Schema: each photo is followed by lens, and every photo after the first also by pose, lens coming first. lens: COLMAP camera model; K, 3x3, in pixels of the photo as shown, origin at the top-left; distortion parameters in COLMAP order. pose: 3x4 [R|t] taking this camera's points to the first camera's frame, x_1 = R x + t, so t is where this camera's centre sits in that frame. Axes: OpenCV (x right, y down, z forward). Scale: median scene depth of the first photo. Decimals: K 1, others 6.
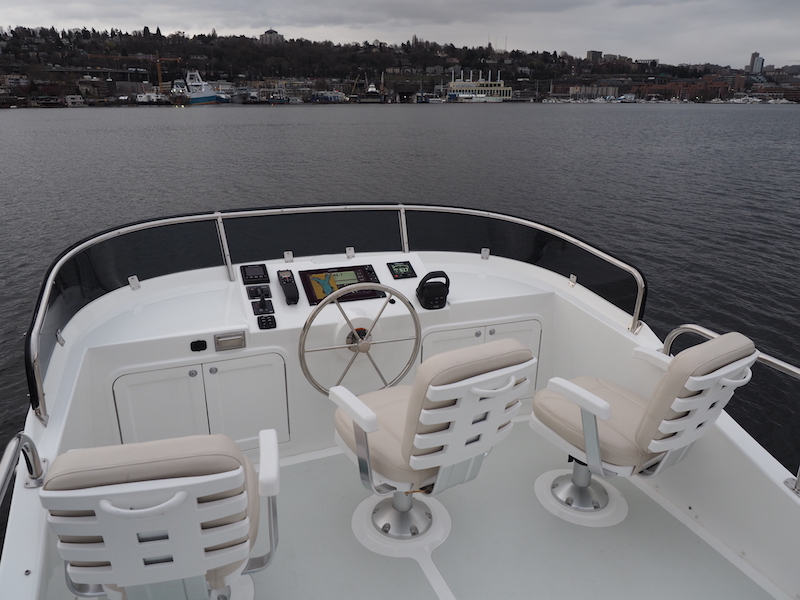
lens RADIAL K [[585.1, 0, 404.5], [0, 585.1, 280.3], [0, 0, 1]] dist [-0.007345, -0.003681]
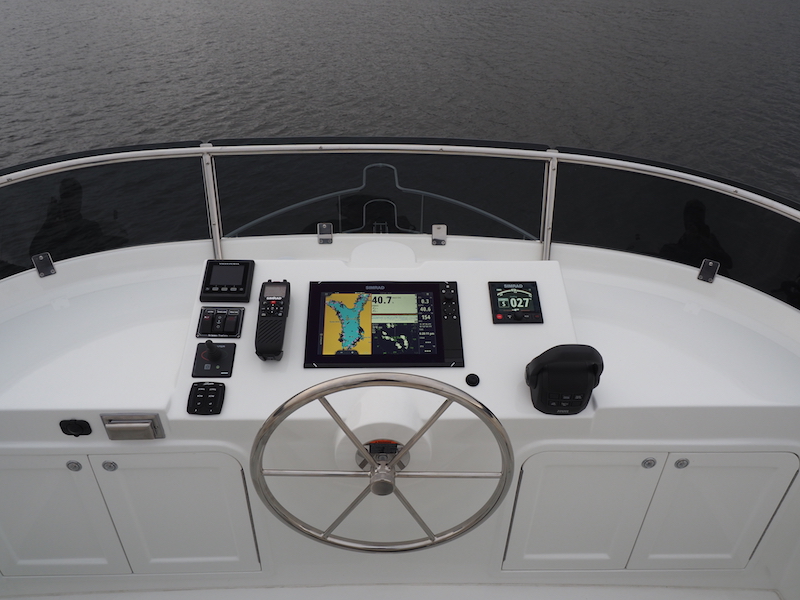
lens RADIAL K [[585.1, 0, 404.5], [0, 585.1, 280.3], [0, 0, 1]] dist [-0.007345, -0.003681]
pose [[0.933139, 0.182763, -0.309594, 0.063997], [-0.106430, 0.962977, 0.247687, -0.163911], [0.343400, -0.198177, 0.918043, 0.568658]]
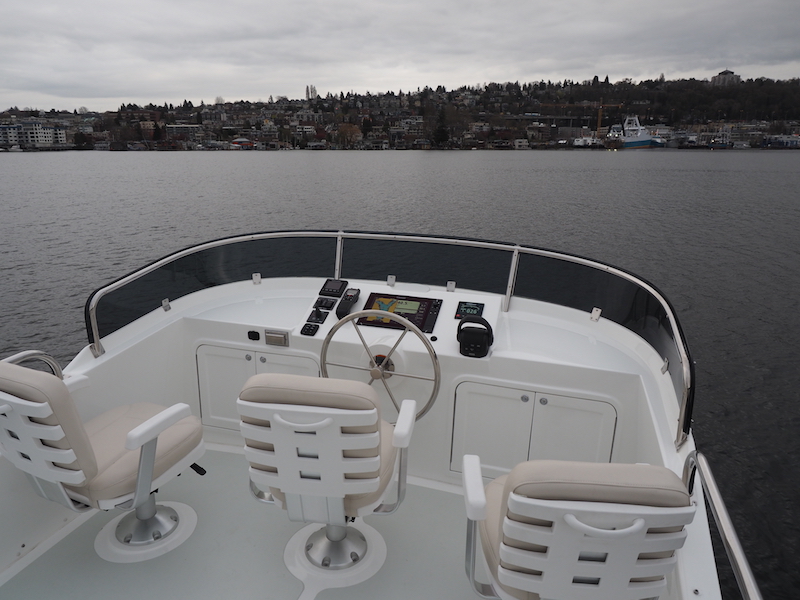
lens RADIAL K [[585.1, 0, 404.5], [0, 585.1, 280.3], [0, 0, 1]] dist [-0.007345, -0.003681]
pose [[0.770331, 0.146734, -0.620531, 0.542555], [-0.190033, 0.981771, -0.003752, -0.046956], [0.608668, 0.120812, 0.784173, 0.211977]]
